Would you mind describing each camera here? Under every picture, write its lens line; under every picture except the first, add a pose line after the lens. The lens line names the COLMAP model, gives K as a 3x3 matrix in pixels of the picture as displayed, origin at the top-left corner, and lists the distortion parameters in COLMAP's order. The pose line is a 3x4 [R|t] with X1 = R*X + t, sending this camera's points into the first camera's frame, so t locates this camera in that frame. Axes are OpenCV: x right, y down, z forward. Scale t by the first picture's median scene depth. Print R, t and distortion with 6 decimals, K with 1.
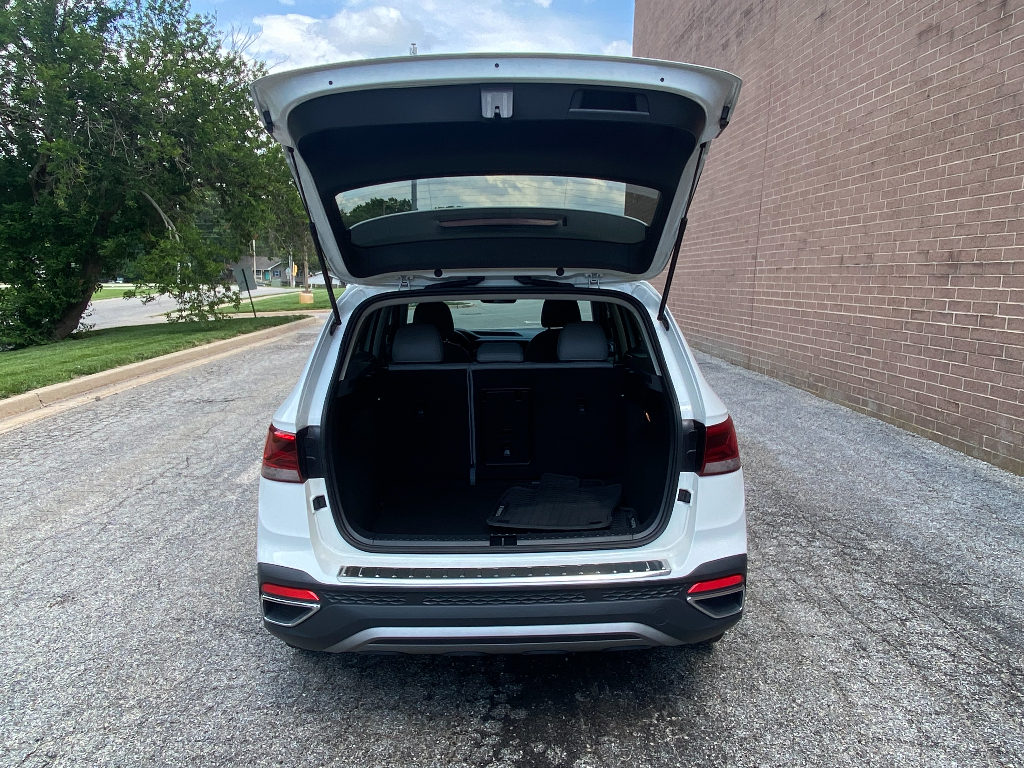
lens RADIAL K [[730.3, 0, 512.0], [0, 730.3, 384.0], [0, 0, 1]] dist [0.078884, -0.092300]
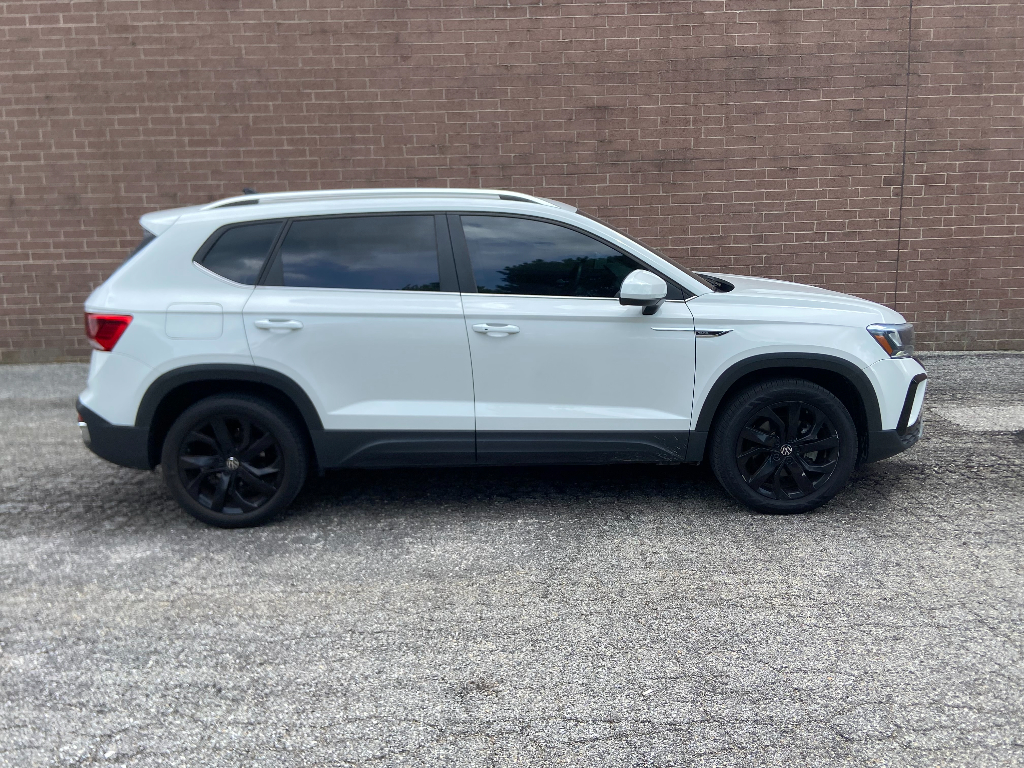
lens RADIAL K [[864.0, 0, 511.7], [0, 864.0, 364.8], [0, 0, 1]] dist [0.132633, -0.179466]
pose [[0.035036, -0.172257, 0.984429, -0.728735], [0.171655, 0.971432, 0.163874, -0.063455], [-0.984534, 0.163240, 0.063604, 0.478207]]
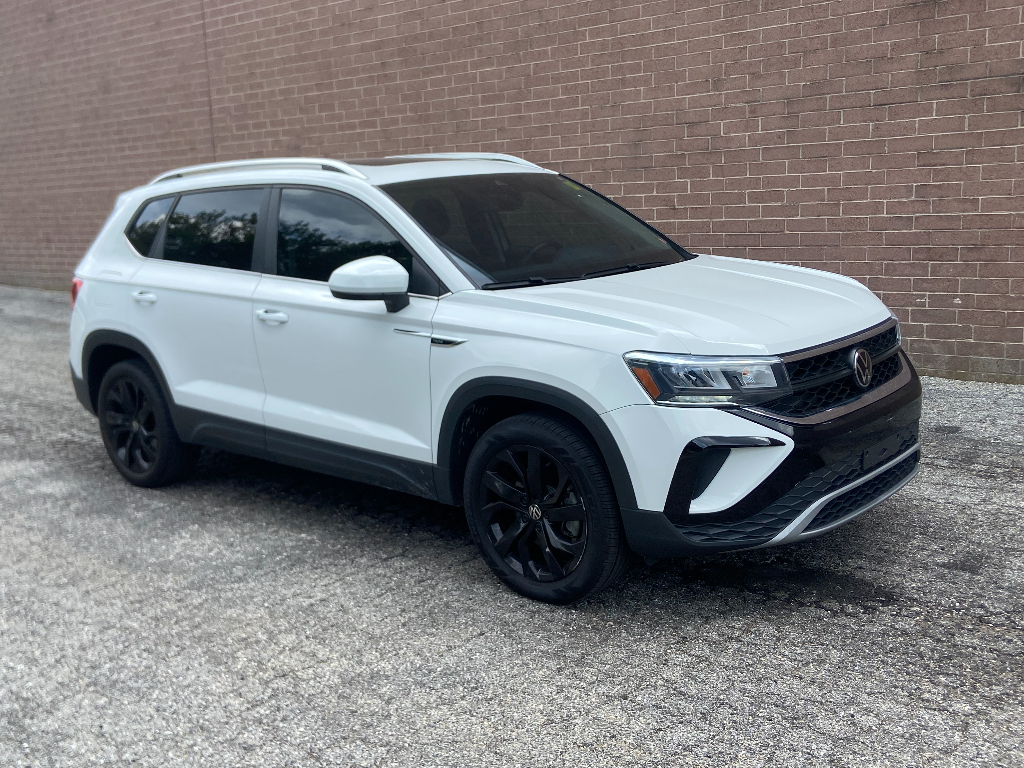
lens RADIAL K [[1060.8, 0, 512.0], [0, 1060.8, 384.0], [0, 0, 1]] dist [0.111715, -0.131667]
pose [[0.694303, -0.165236, 0.700458, -0.492309], [0.152446, 0.984967, 0.081244, 0.023317], [-0.703352, 0.050374, 0.709055, -0.078655]]
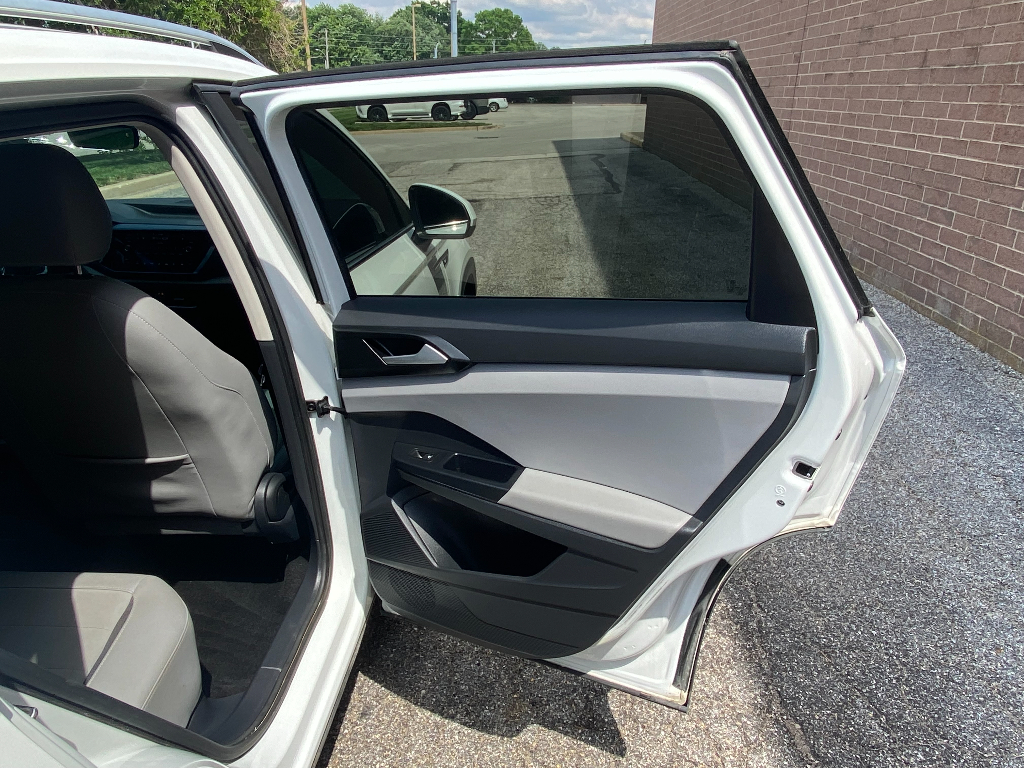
lens RADIAL K [[722.0, 0, 514.5], [0, 722.0, 385.2], [0, 0, 1]] dist [0.076937, -0.094850]
pose [[0.997739, 0.018783, -0.064535, 0.189641], [-0.003166, 0.972229, 0.234009, -0.057403], [0.067138, -0.233275, 0.970090, 0.409019]]
